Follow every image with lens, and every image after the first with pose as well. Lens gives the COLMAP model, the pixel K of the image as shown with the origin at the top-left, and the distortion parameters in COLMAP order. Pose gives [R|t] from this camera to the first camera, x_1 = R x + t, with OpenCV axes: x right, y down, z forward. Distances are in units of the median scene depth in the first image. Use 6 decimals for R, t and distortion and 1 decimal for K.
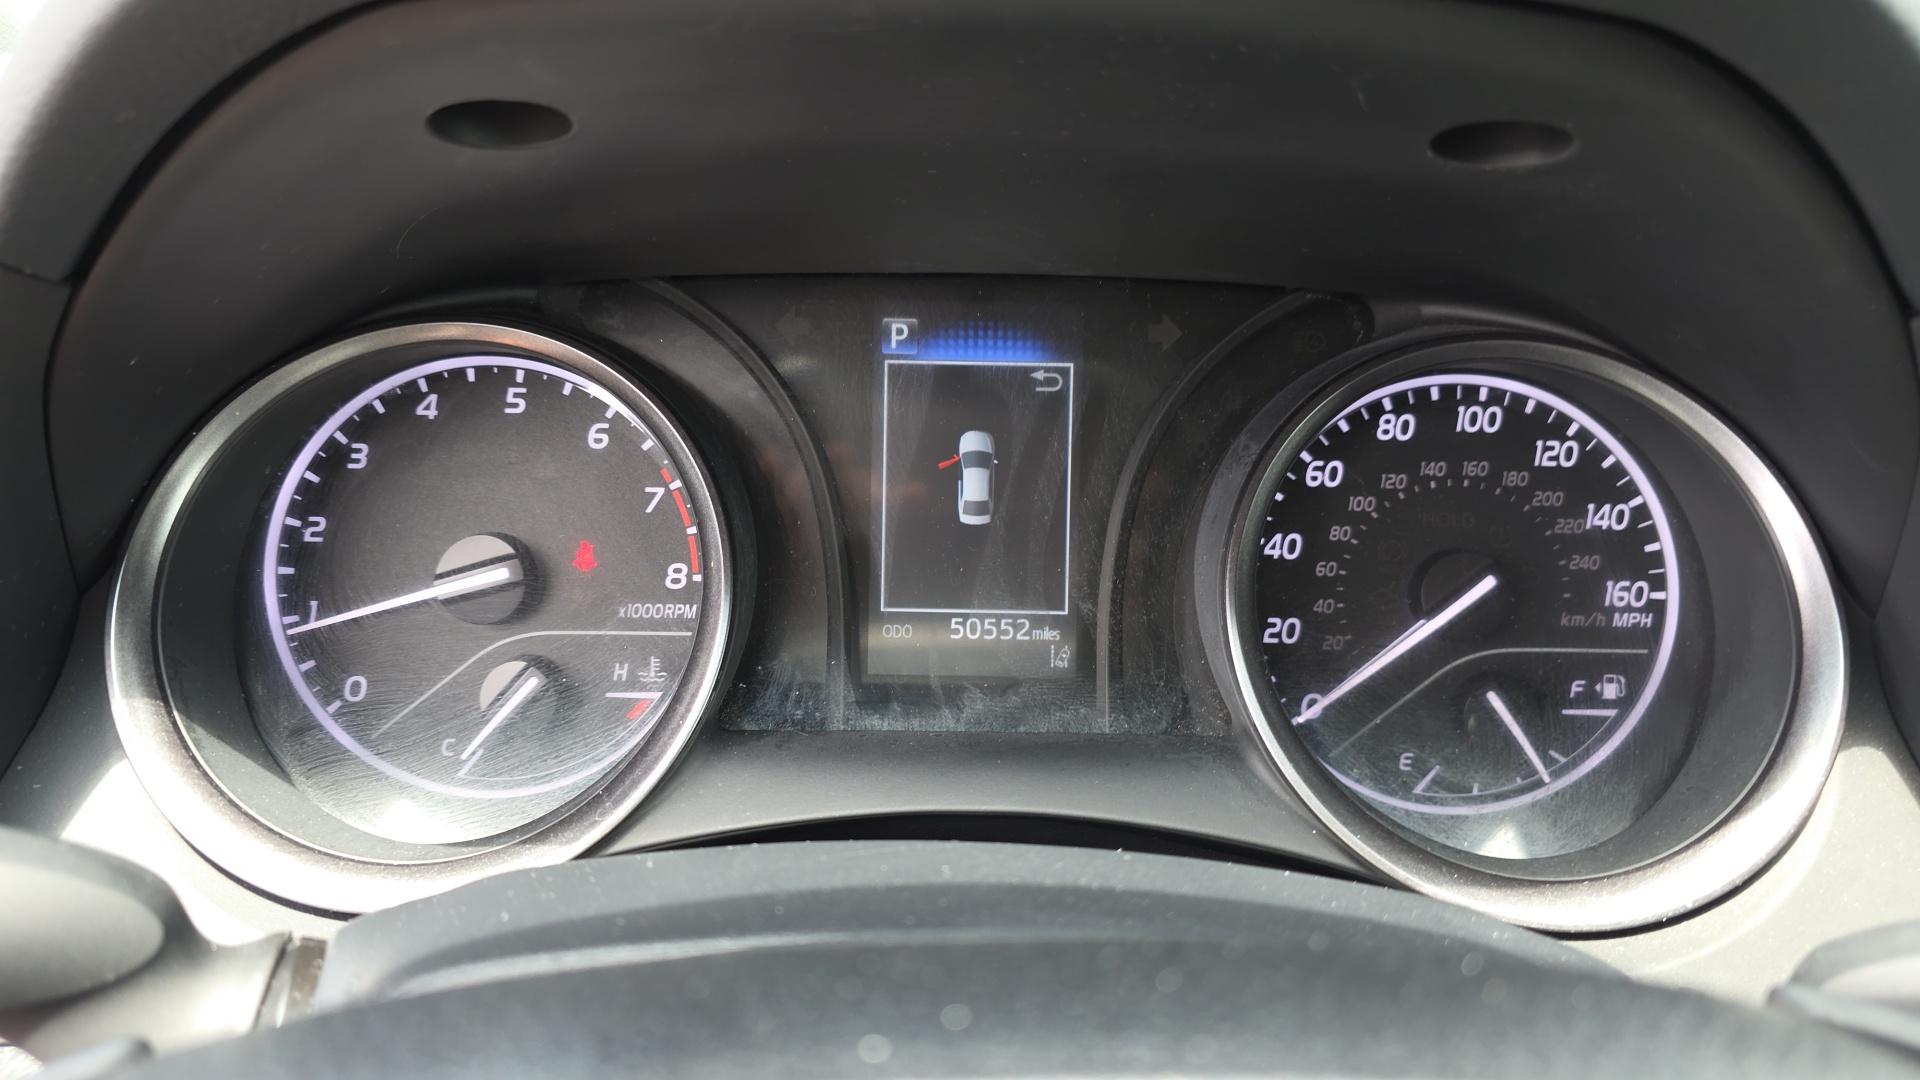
lens RADIAL K [[1305.0, 0, 962.2], [0, 1305.0, 553.5], [0, 0, 1]] dist [0.061141, -0.064891]
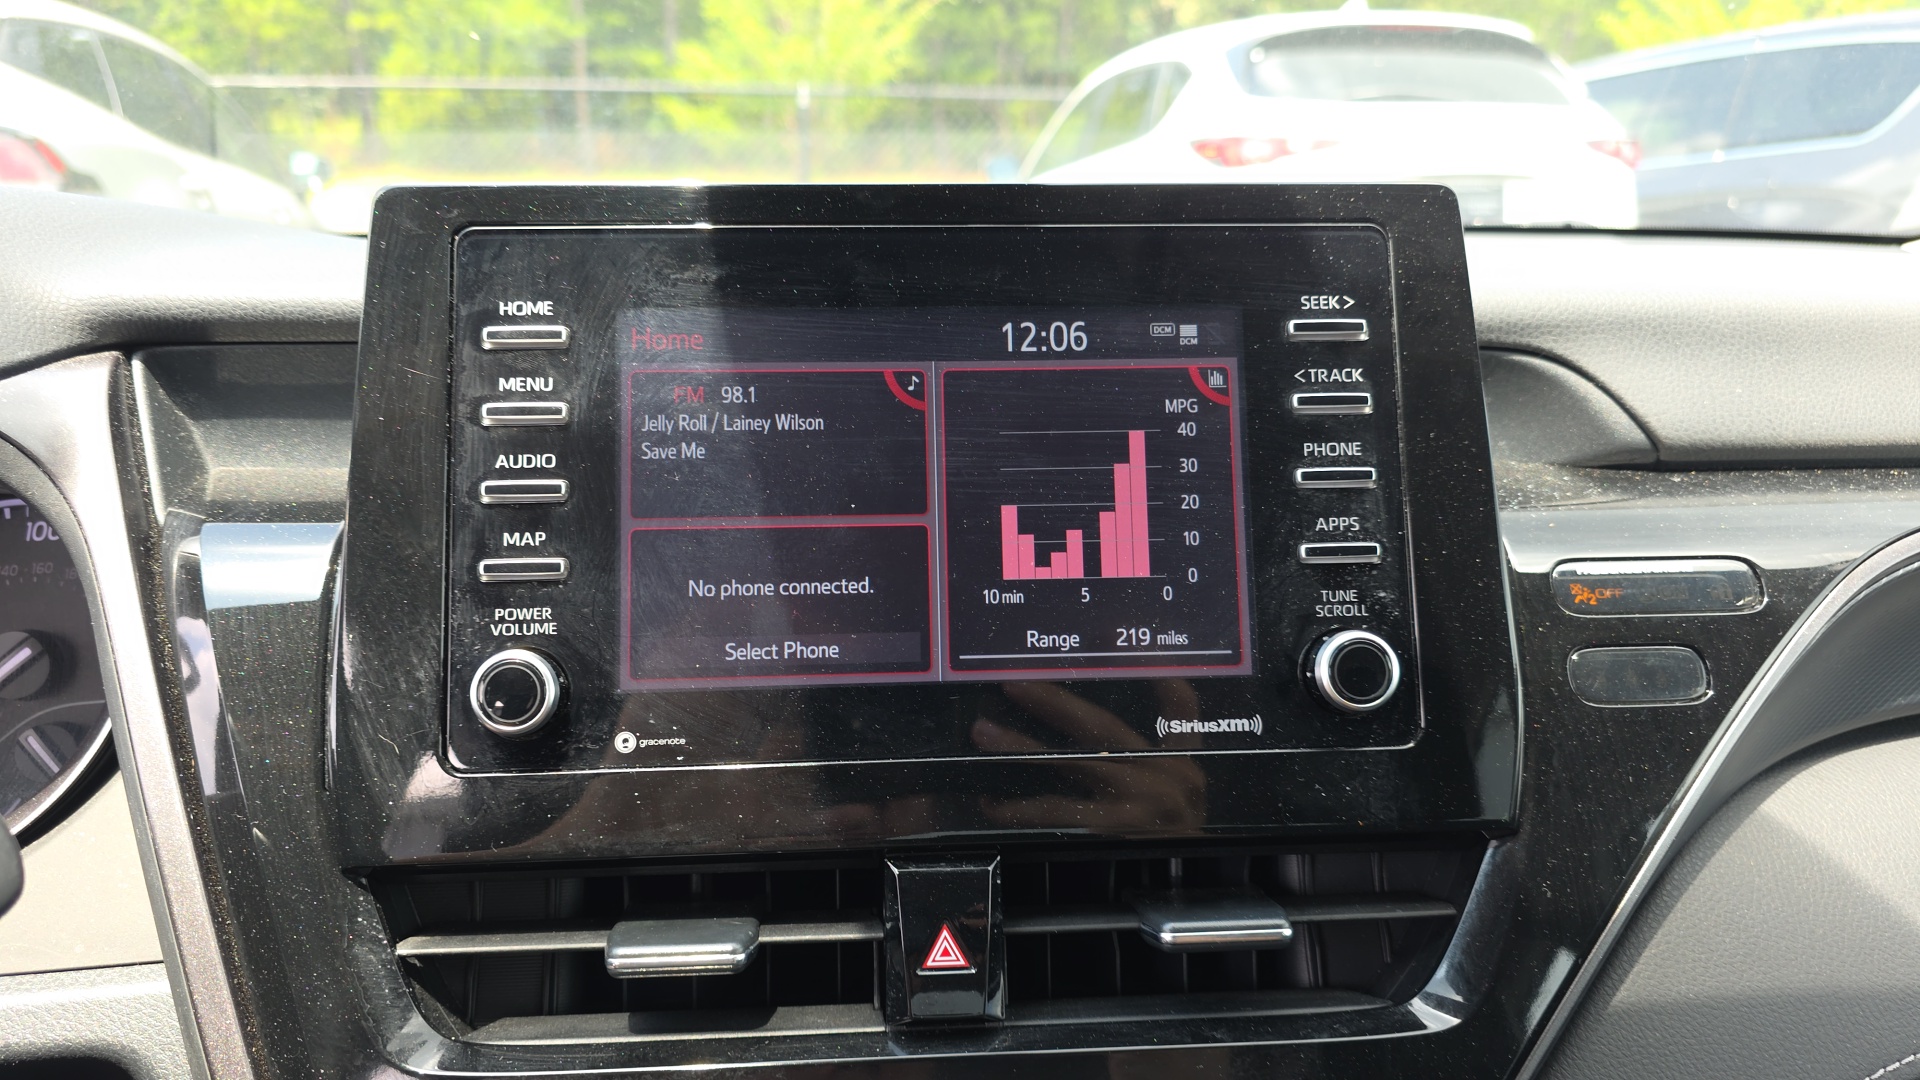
lens RADIAL K [[1305.0, 0, 958.0], [0, 1305.0, 557.4], [0, 0, 1]] dist [0.061141, -0.064891]
pose [[0.985245, -0.073022, 0.154790, 1.089774], [0.090210, 0.990149, -0.107088, 0.148012], [-0.145445, 0.119471, 0.982126, -0.423529]]
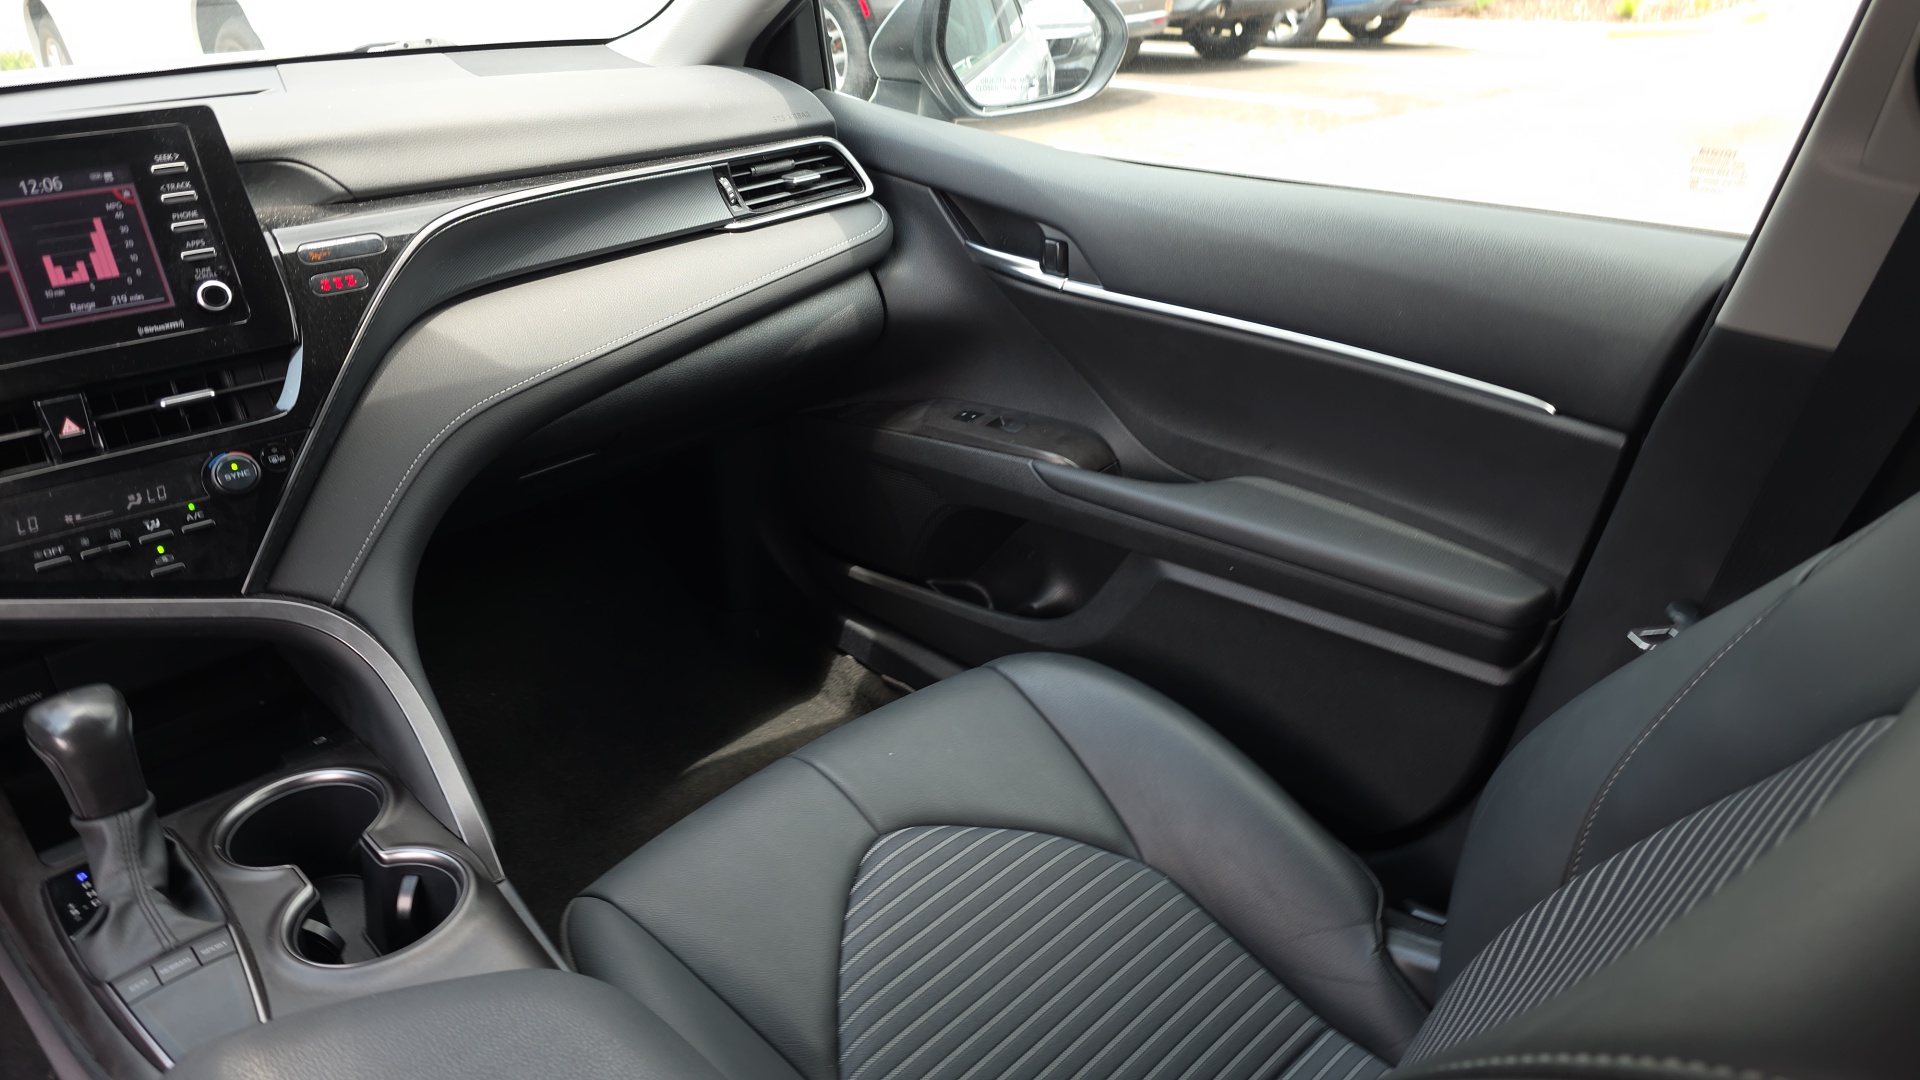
lens RADIAL K [[1305.0, 0, 987.7], [0, 1305.0, 509.9], [0, 0, 1]] dist [0.061141, -0.064891]
pose [[0.714209, -0.343265, 0.609979, 0.850277], [0.295643, 0.937874, 0.181627, 0.551363], [-0.634429, 0.050616, 0.771322, -2.627395]]
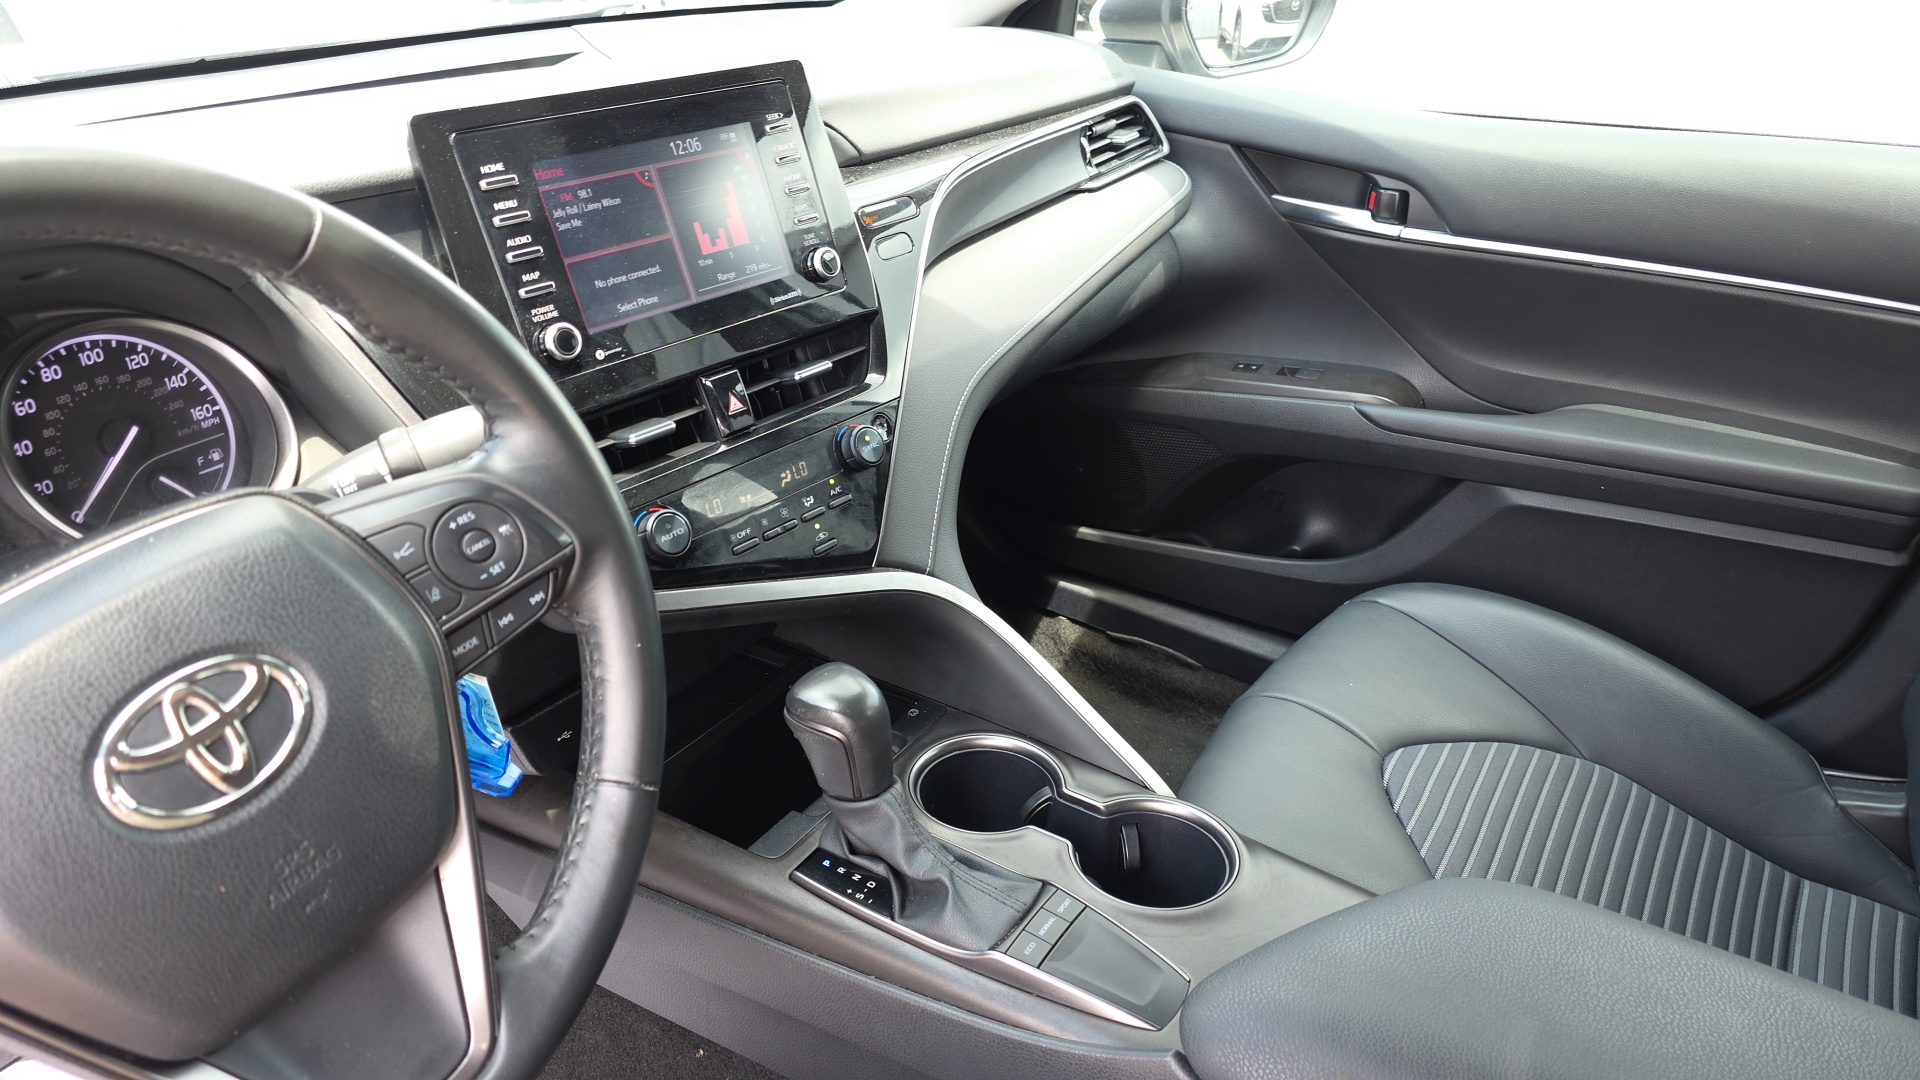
lens RADIAL K [[1305.0, 0, 957.1], [0, 1305.0, 530.4], [0, 0, 1]] dist [0.061141, -0.064891]
pose [[0.551833, -0.408542, 0.727031, -0.467500], [0.318502, 0.908948, 0.269017, 0.017990], [-0.770738, 0.083108, 0.631708, -1.305275]]
